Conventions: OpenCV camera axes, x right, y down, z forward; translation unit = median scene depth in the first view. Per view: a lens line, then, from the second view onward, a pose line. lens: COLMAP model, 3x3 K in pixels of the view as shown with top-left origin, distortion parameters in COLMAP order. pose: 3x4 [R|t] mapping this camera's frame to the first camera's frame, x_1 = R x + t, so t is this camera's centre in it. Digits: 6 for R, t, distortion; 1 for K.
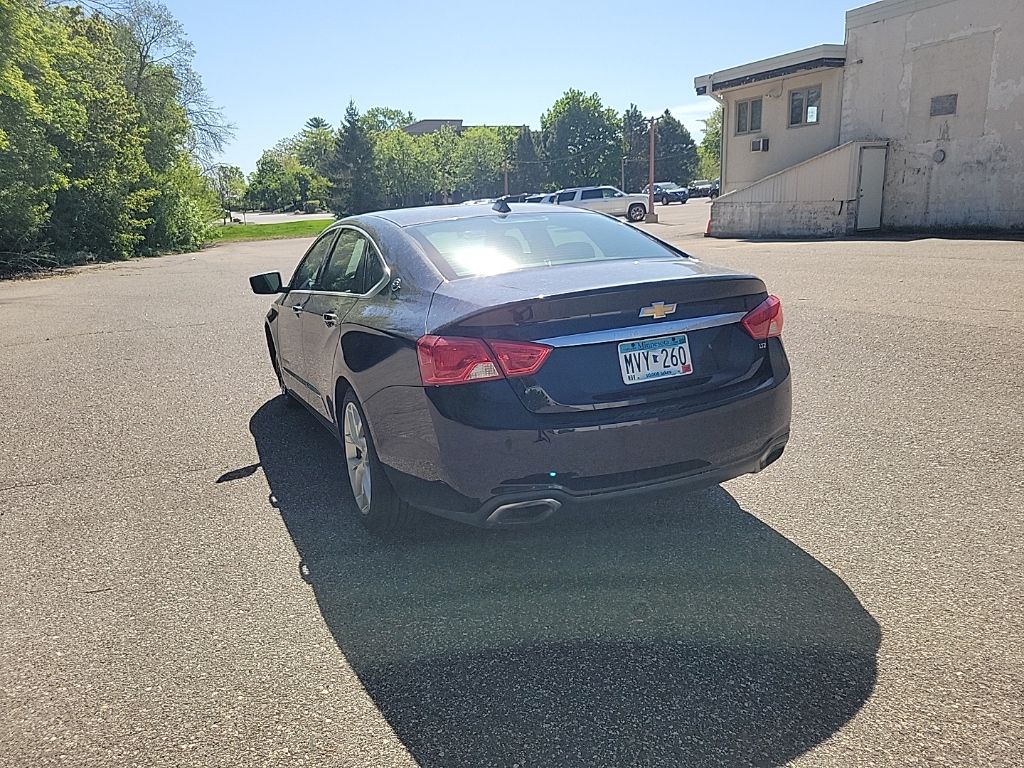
lens RADIAL K [[770.8, 0, 524.3], [0, 770.8, 357.3], [0, 0, 1]] dist [0.051336, -0.034765]
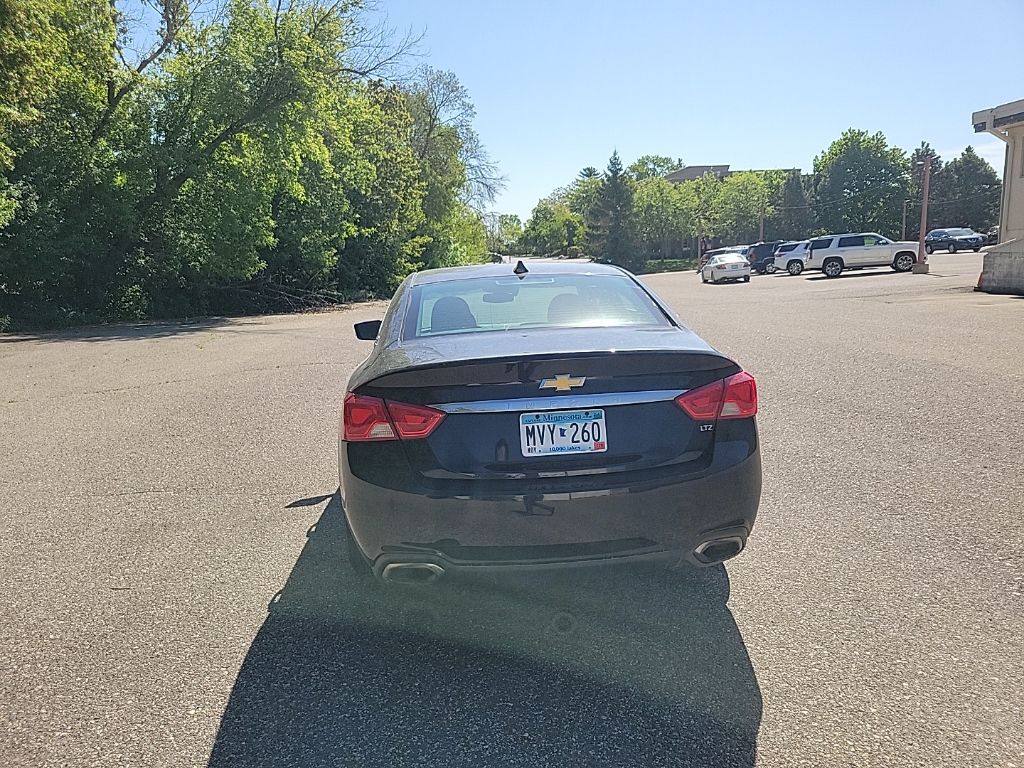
lens RADIAL K [[770.8, 0, 526.4], [0, 770.8, 369.5], [0, 0, 1]] dist [0.051336, -0.034765]
pose [[0.944919, 0.060074, -0.321745, 0.046215], [-0.073340, 0.996878, -0.029260, -0.004831], [0.318983, 0.051245, 0.946374, 0.007534]]
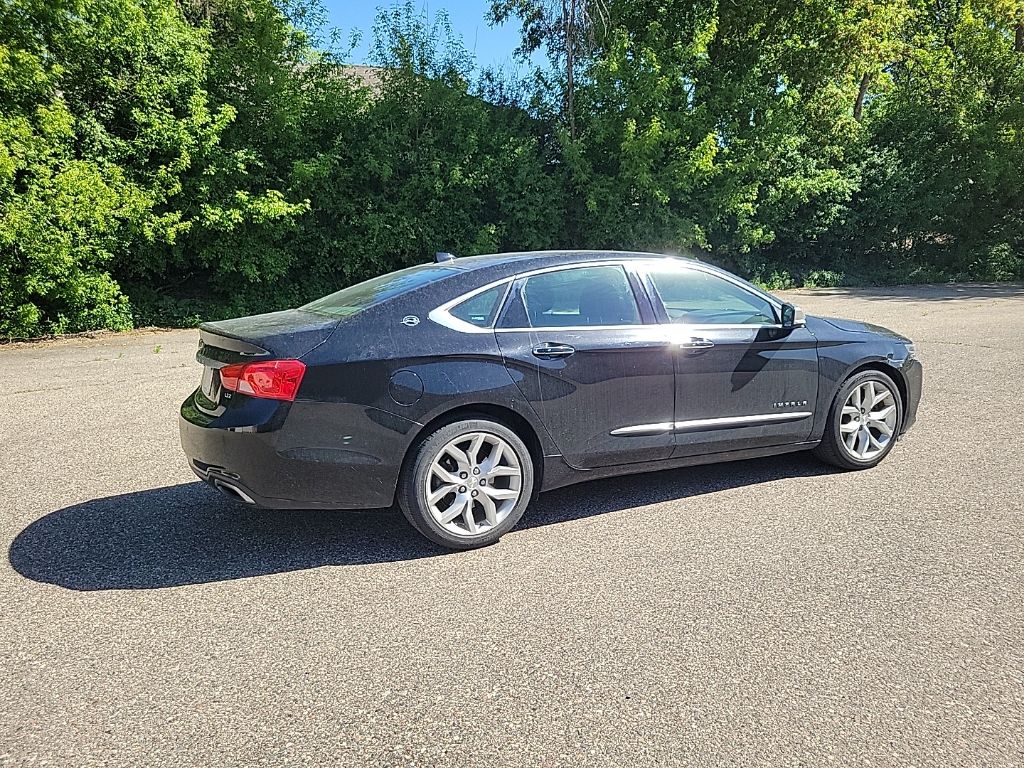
lens RADIAL K [[770.8, 0, 516.0], [0, 770.8, 380.6], [0, 0, 1]] dist [0.051336, -0.034765]
pose [[0.041977, 0.206540, -0.977537, 0.171460], [-0.155551, 0.967820, 0.197807, -0.039339], [0.986936, 0.143753, 0.072754, 0.156126]]
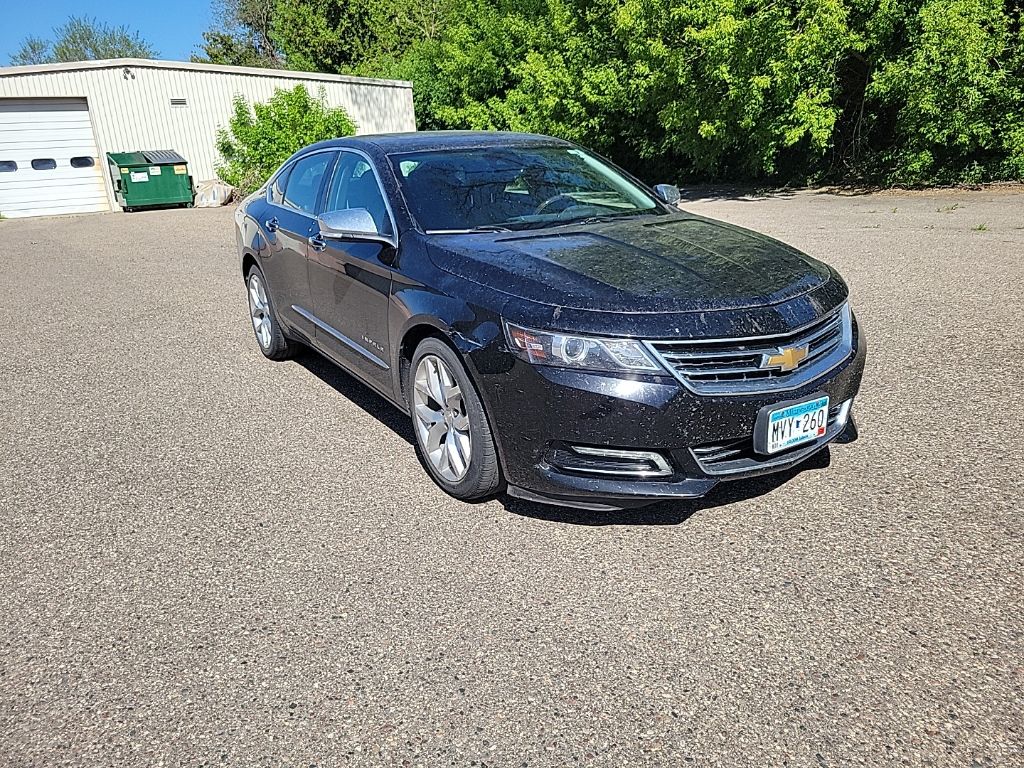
lens RADIAL K [[770.8, 0, 513.9], [0, 770.8, 365.6], [0, 0, 1]] dist [0.051336, -0.034765]
pose [[-0.986042, 0.134576, -0.098037, -0.011555], [0.077265, 0.891422, 0.446539, -0.064400], [0.147486, 0.432731, -0.889377, 0.360754]]
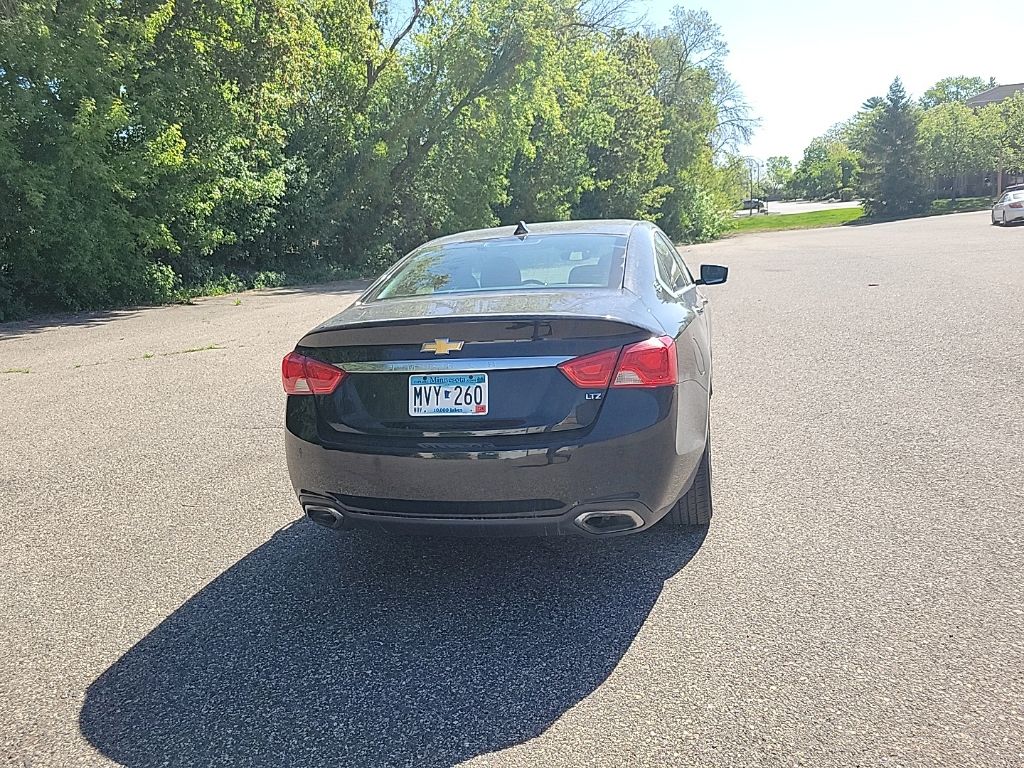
lens RADIAL K [[770.8, 0, 518.1], [0, 770.8, 360.8], [0, 0, 1]] dist [0.051336, -0.034765]
pose [[0.781711, 0.103618, -0.614973, 0.090601], [-0.092334, 0.994462, 0.050190, -0.010673], [0.616768, 0.017549, 0.786949, 0.029392]]
